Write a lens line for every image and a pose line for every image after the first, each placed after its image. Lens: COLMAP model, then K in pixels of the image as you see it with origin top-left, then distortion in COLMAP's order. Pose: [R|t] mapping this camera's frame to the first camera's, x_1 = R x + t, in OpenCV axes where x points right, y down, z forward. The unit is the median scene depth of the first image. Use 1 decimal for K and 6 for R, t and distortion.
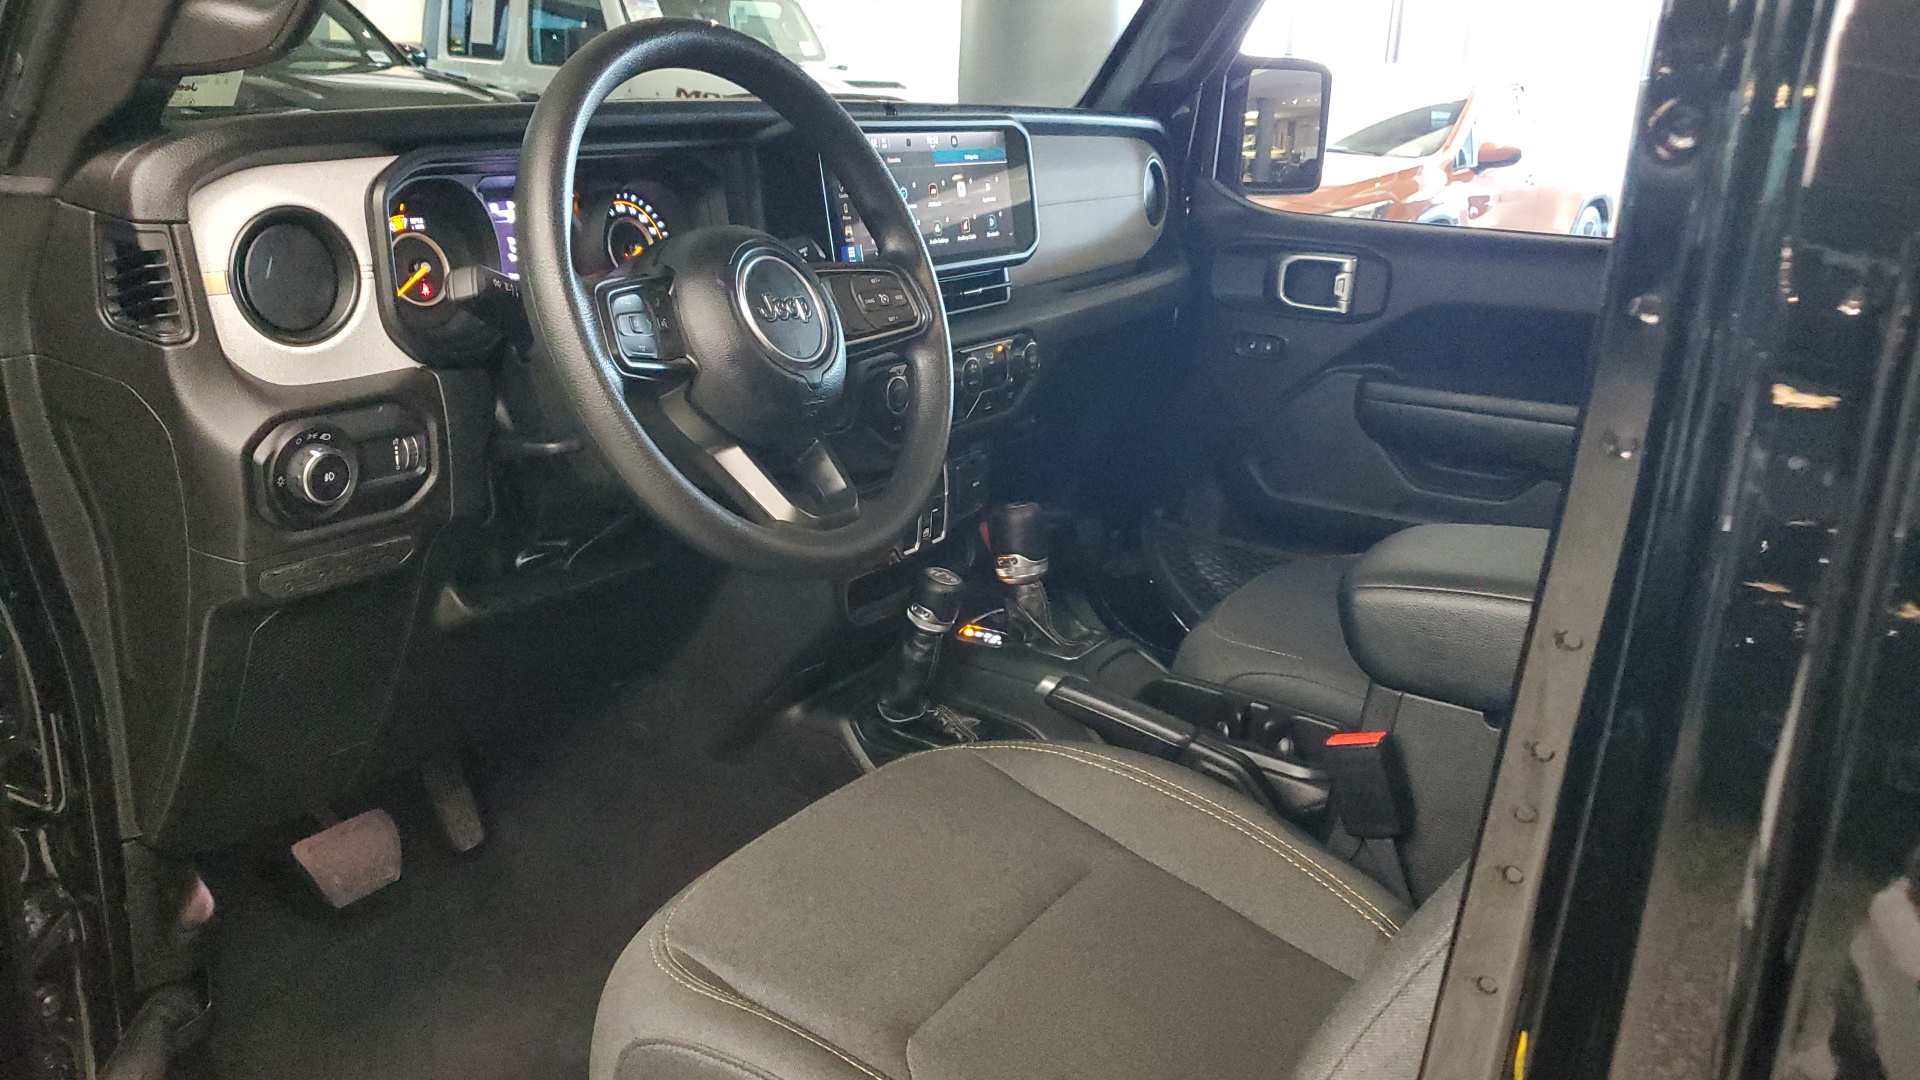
lens RADIAL K [[1476.2, 0, 963.8], [0, 1476.2, 523.9], [0, 0, 1]] dist [0.044553, -0.035287]
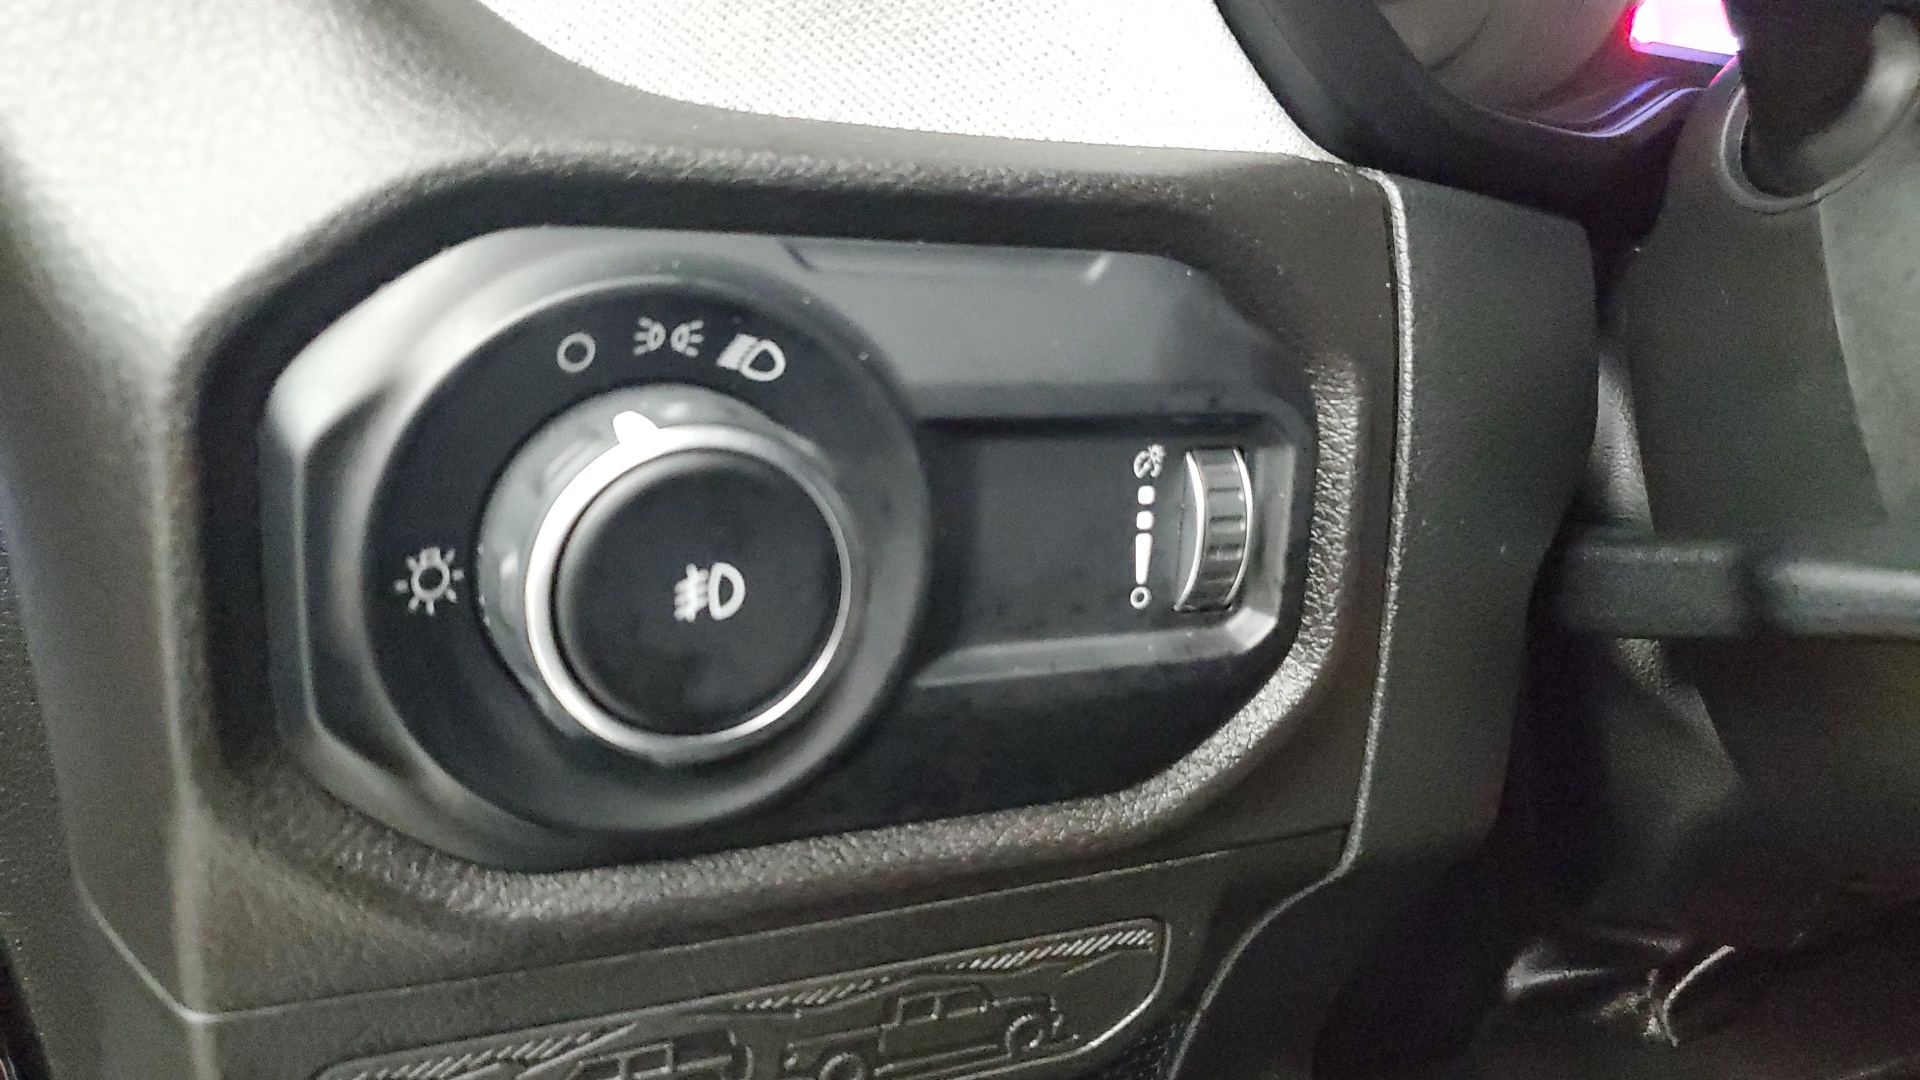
lens RADIAL K [[1476.2, 0, 960.7], [0, 1476.2, 538.3], [0, 0, 1]] dist [0.044553, -0.035287]
pose [[0.845618, 0.112107, -0.521883, -0.321202], [-0.165098, 0.984687, -0.055988, -0.033014], [0.507615, 0.133506, 0.851178, 0.877900]]
